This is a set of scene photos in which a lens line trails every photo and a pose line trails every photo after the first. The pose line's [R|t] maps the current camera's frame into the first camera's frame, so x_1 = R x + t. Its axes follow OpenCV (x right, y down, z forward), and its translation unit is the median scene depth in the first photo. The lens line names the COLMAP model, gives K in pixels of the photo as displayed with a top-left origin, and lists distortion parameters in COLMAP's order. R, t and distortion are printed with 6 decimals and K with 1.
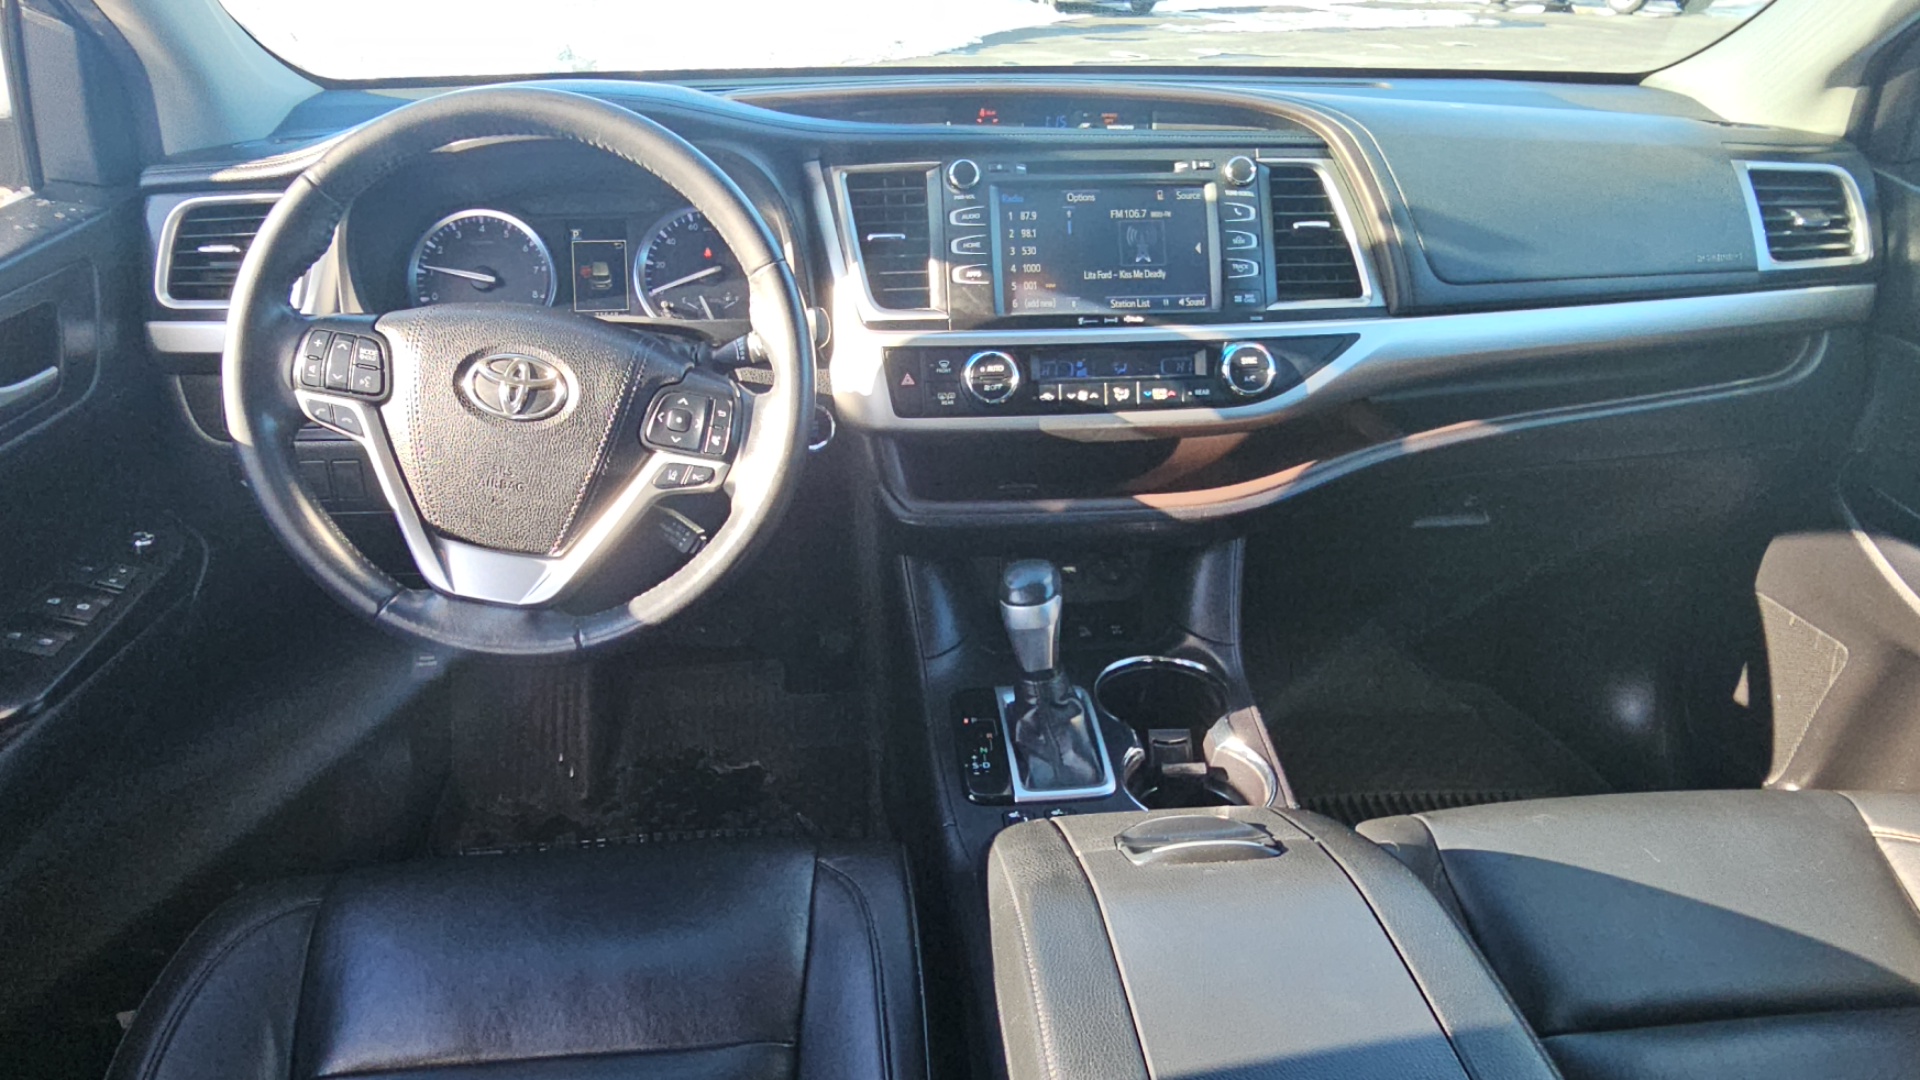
lens RADIAL K [[1217.4, 0, 971.4], [0, 1217.4, 565.7], [0, 0, 1]] dist [0.009481, -0.000857]
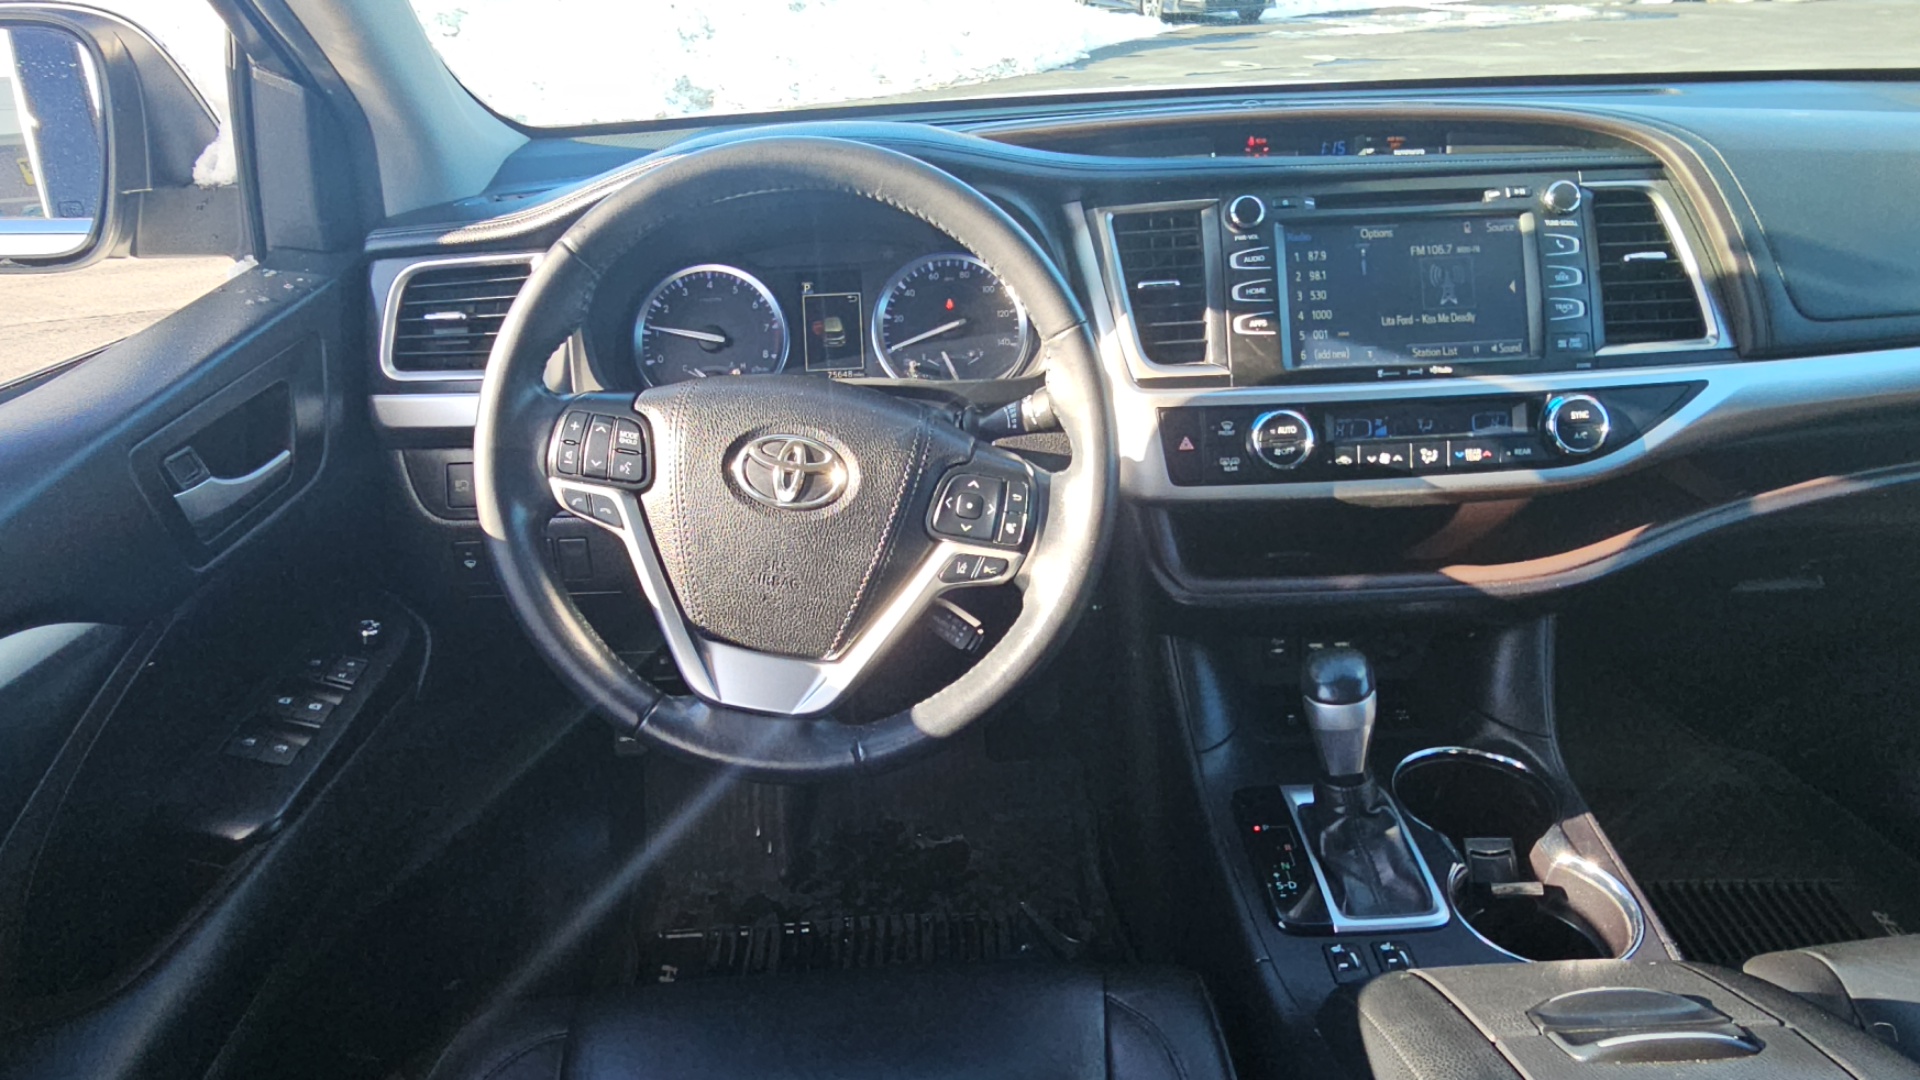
lens RADIAL K [[1217.4, 0, 975.5], [0, 1217.4, 566.5], [0, 0, 1]] dist [0.009481, -0.000857]
pose [[0.997045, -0.006850, -0.076516, -0.136618], [0.006034, 0.999922, -0.010898, -0.053445], [0.076585, 0.010404, 0.997009, 0.099209]]
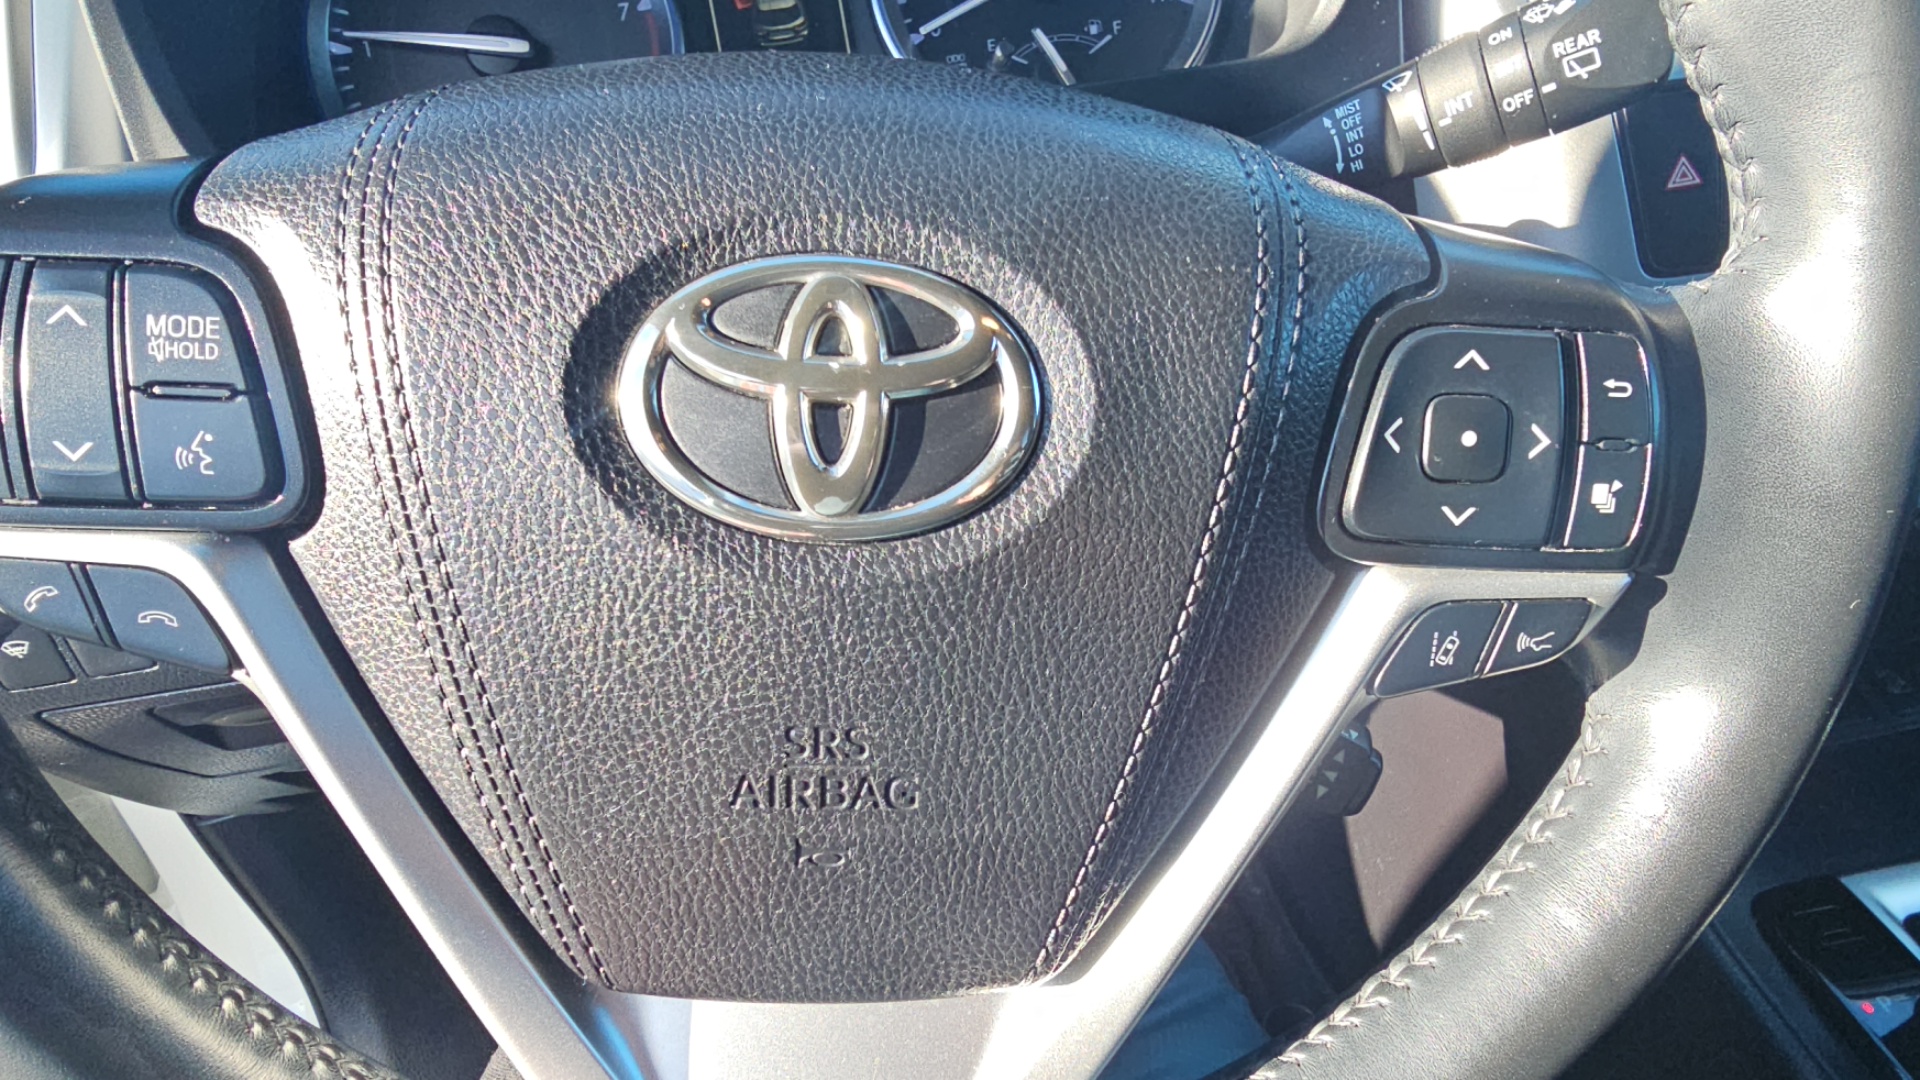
lens RADIAL K [[1217.4, 0, 967.7], [0, 1217.4, 558.3], [0, 0, 1]] dist [0.009481, -0.000857]
pose [[0.992238, -0.124179, -0.006508, -0.278971], [0.123770, 0.981211, 0.148009, -0.117898], [-0.011994, -0.147666, 0.988965, 0.607468]]
